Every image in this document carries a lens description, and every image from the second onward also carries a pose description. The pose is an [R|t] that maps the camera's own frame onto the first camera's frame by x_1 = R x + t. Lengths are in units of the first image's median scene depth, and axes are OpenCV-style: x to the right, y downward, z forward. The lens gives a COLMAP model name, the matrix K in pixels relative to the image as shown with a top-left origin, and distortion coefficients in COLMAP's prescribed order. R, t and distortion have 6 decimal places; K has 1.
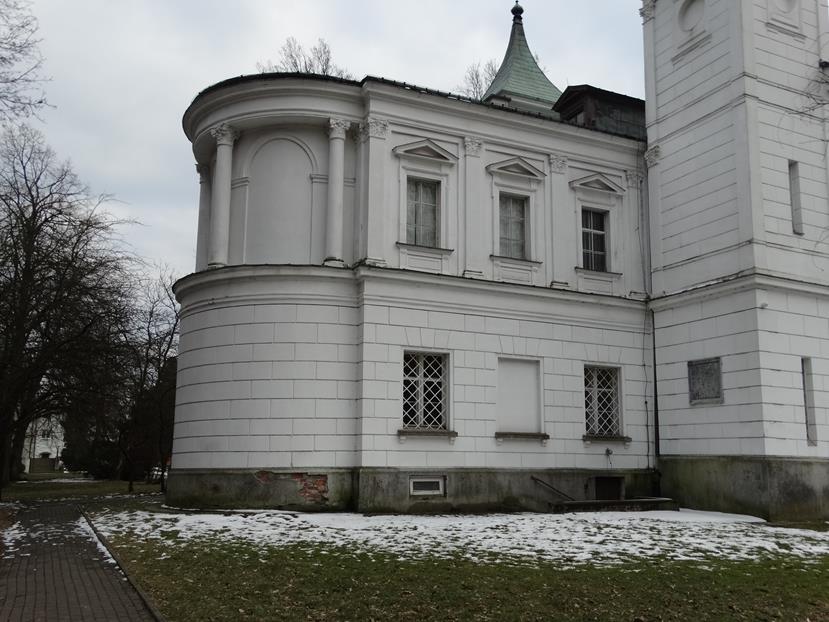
lens RADIAL K [[789.2, 0, 414.5], [0, 789.2, 311.0], [0, 0, 1]] dist [0.074624, 0.000754]
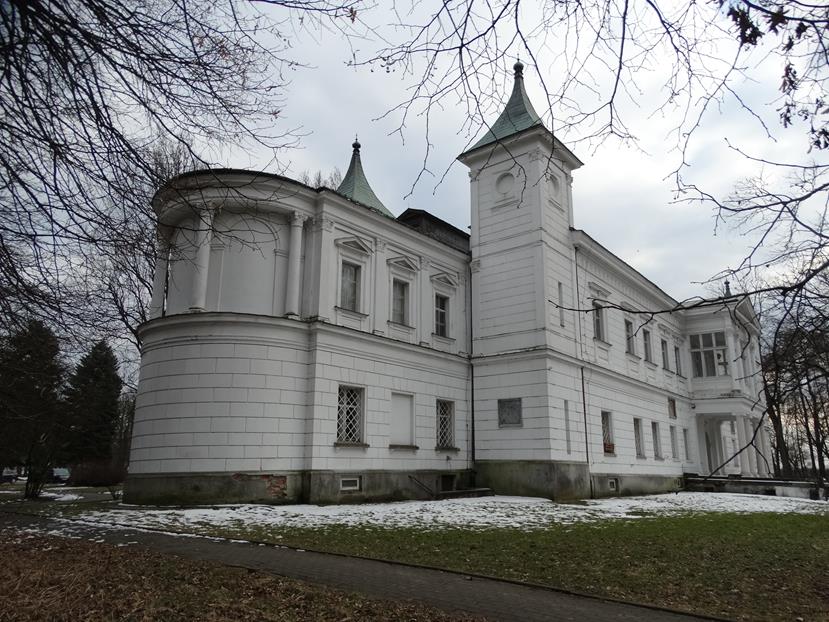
lens RADIAL K [[598.9, 0, 414.5], [0, 598.9, 311.0], [0, 0, 1]] dist [0.060136, -0.007095]
pose [[0.908858, 0.100329, 0.404861, -0.318606], [-0.074016, 0.994029, -0.080175, -0.003698], [-0.410487, 0.042901, 0.910857, -0.023148]]
